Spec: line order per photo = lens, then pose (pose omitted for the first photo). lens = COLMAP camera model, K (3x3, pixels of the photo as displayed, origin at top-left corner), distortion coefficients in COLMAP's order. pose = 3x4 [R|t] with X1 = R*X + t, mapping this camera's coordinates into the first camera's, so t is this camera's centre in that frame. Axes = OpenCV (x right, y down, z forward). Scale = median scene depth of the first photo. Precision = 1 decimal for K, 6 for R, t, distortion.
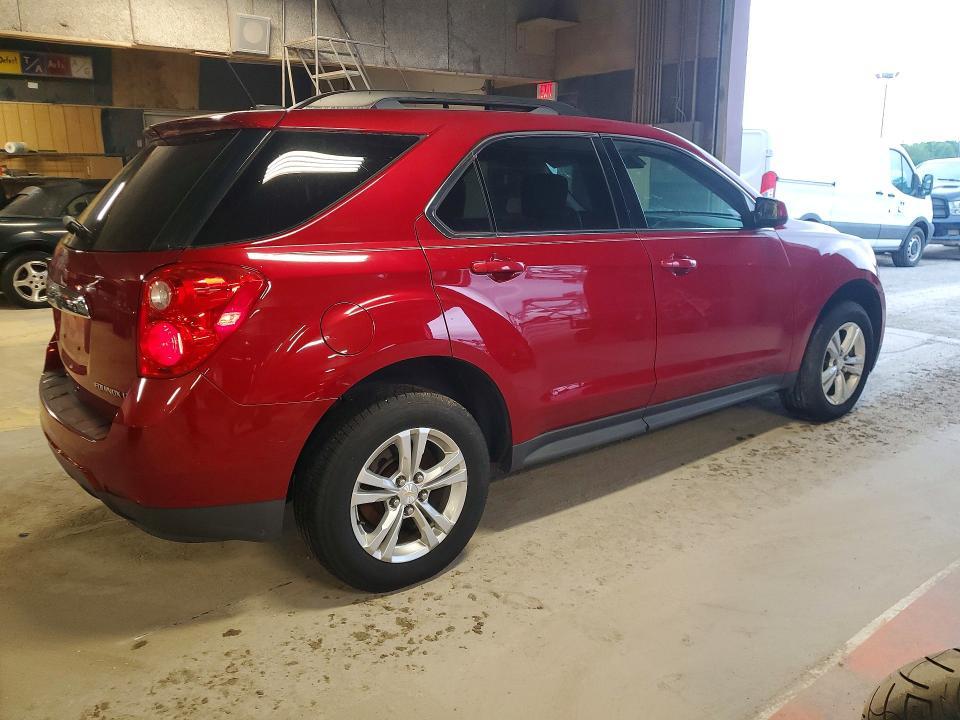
lens RADIAL K [[727.2, 0, 480.0], [0, 727.2, 360.0], [0, 0, 1]] dist [0.012524, 0.000330]
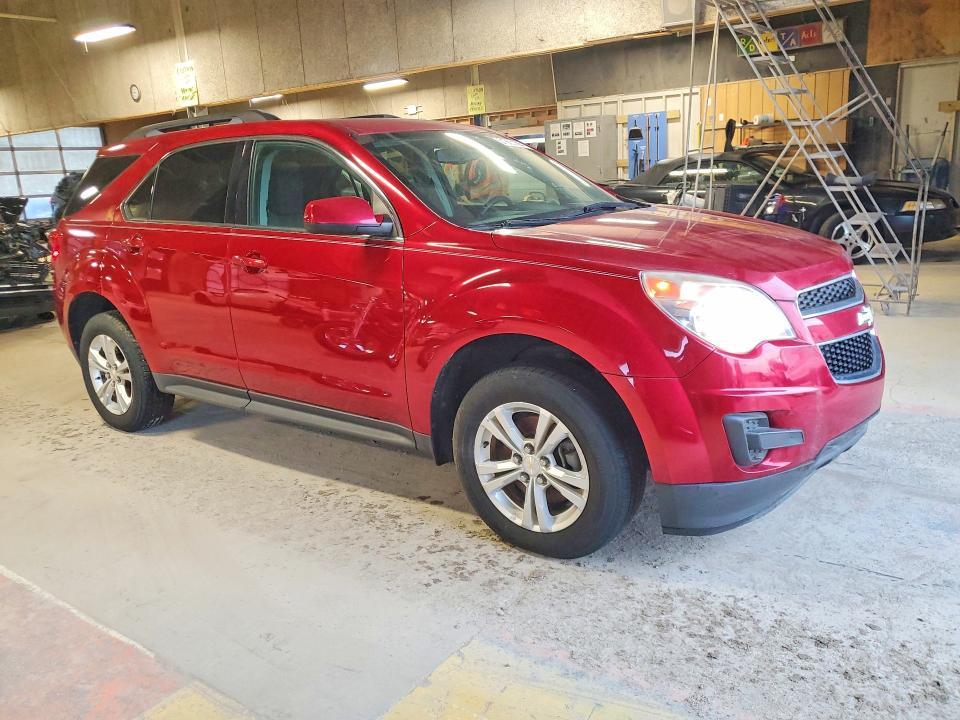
lens RADIAL K [[727.2, 0, 480.0], [0, 727.2, 360.0], [0, 0, 1]] dist [0.012524, 0.000330]
pose [[0.297364, 0.233978, -0.925651, 1.111240], [-0.176320, 0.966289, 0.187607, -0.203349], [0.938342, 0.107423, 0.328594, 0.809775]]
